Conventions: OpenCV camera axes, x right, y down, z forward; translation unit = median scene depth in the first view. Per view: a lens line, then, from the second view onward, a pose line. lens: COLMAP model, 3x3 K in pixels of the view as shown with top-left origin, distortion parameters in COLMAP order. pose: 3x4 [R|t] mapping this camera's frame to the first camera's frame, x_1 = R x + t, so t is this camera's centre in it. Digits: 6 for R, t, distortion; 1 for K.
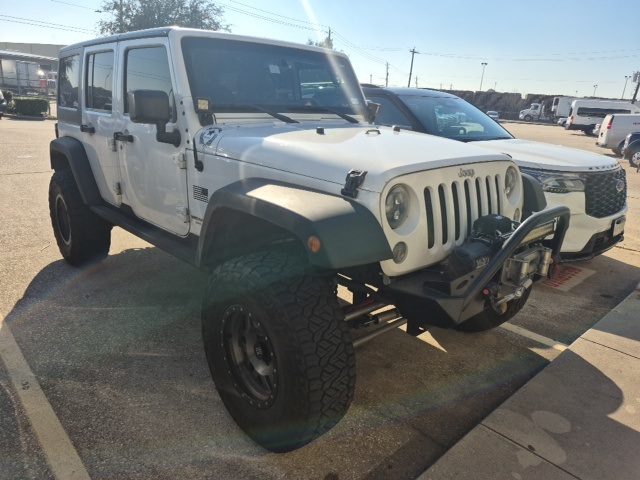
lens RADIAL K [[451.3, 0, 317.7], [0, 451.3, 240.2], [0, 0, 1]] dist [0.006369, 0.001538]
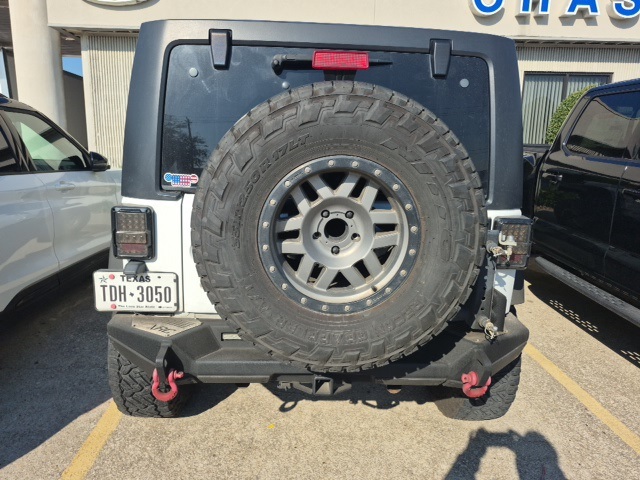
lens RADIAL K [[451.3, 0, 317.7], [0, 451.3, 240.2], [0, 0, 1]] dist [0.006369, 0.001538]
pose [[-0.747966, -0.187805, 0.636614, -1.211708], [0.165465, 0.876093, 0.452860, -0.774206], [-0.642782, 0.444061, -0.624212, 2.355747]]
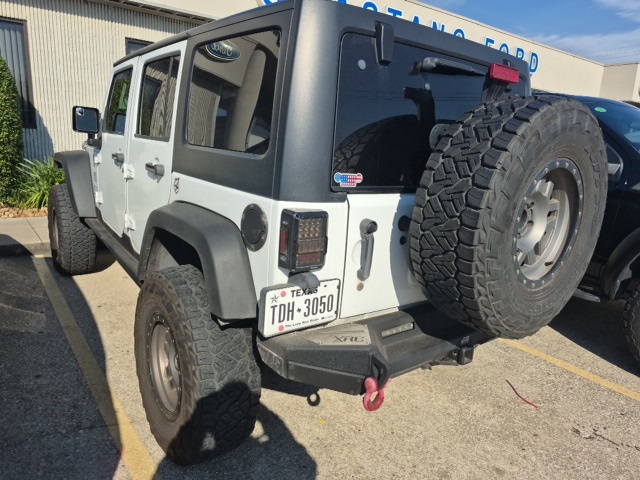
lens RADIAL K [[471.8, 0, 320.0], [0, 471.8, 240.0], [0, 0, 1]] dist [0.007694, -0.000517]
pose [[-0.988912, -0.118787, 0.089125, -0.652003], [-0.053664, 0.845440, 0.531368, -0.858007], [-0.138469, 0.520693, -0.842440, 2.628804]]
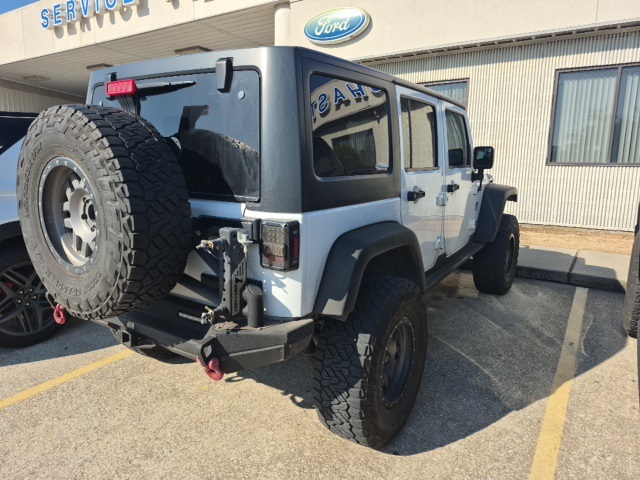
lens RADIAL K [[451.3, 0, 317.7], [0, 451.3, 240.2], [0, 0, 1]] dist [0.006369, 0.001538]
pose [[-0.258363, -0.227003, 0.938999, -1.653407], [0.266214, 0.917635, 0.295086, -0.615089], [-0.928644, 0.326214, -0.176652, 1.822219]]
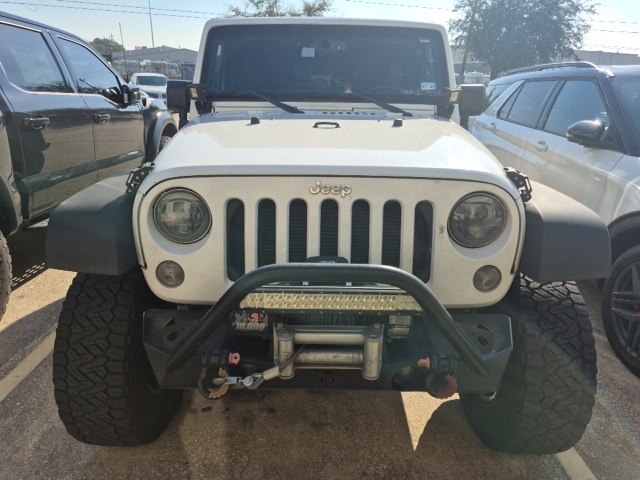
lens RADIAL K [[447.3, 0, 308.0], [0, 447.3, 242.1], [0, 0, 1]] dist [-0.002176, -0.001311]
pose [[0.733276, 0.199343, -0.650053, 0.625735], [-0.189020, 0.978135, 0.086733, -0.103840], [0.653130, 0.059274, 0.754923, 0.412539]]
